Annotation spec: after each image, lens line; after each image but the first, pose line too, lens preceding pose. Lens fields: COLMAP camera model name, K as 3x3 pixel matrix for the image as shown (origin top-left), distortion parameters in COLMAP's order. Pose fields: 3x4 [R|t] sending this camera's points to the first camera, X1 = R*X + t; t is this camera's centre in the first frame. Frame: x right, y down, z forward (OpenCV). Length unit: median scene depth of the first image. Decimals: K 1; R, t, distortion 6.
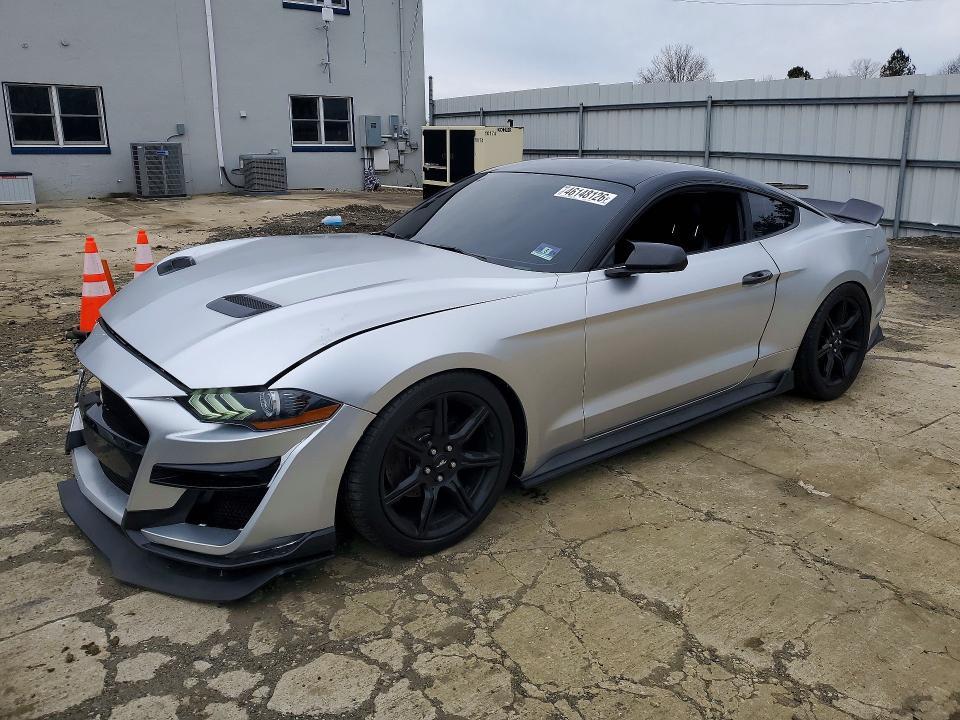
lens RADIAL K [[742.9, 0, 488.1], [0, 742.9, 361.4], [0, 0, 1]] dist [0.017726, 0.007353]
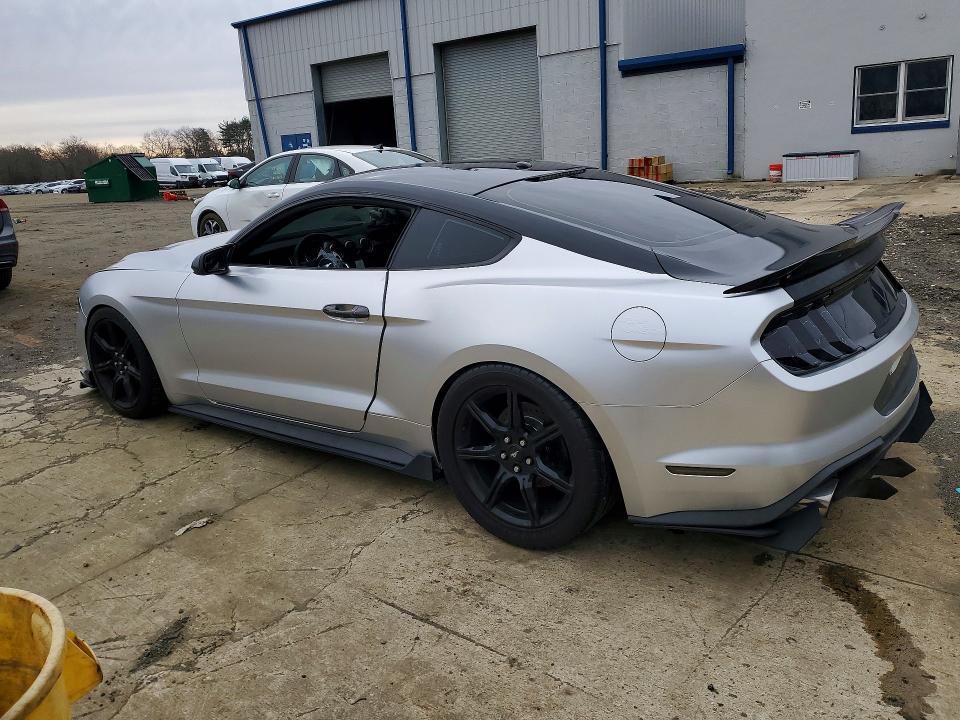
lens RADIAL K [[742.9, 0, 488.1], [0, 742.9, 361.4], [0, 0, 1]] dist [0.017726, 0.007353]
pose [[0.257620, 0.252287, -0.932729, 1.242970], [-0.213962, 0.956242, 0.199550, -0.269787], [0.942259, 0.148161, 0.300327, 0.952223]]
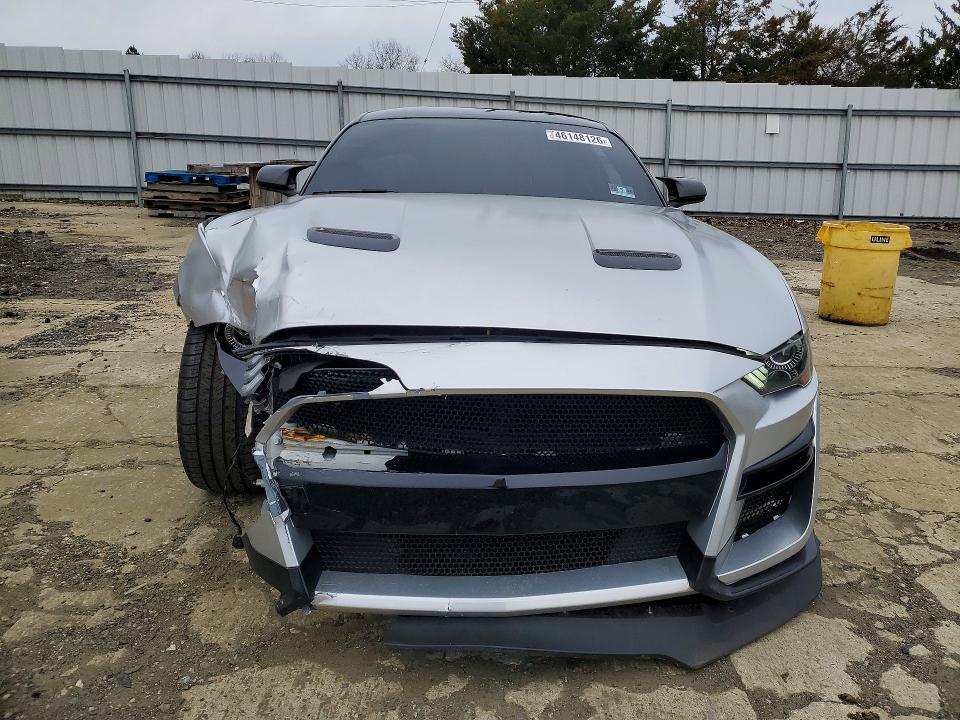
lens RADIAL K [[744.0, 0, 485.4], [0, 744.0, 355.1], [0, 0, 1]] dist [0.029694, -0.000819]
pose [[0.596387, -0.216455, 0.772962, -0.764666], [0.220650, 0.970067, 0.101406, -0.068502], [-0.771775, 0.110077, 0.626296, 0.488777]]
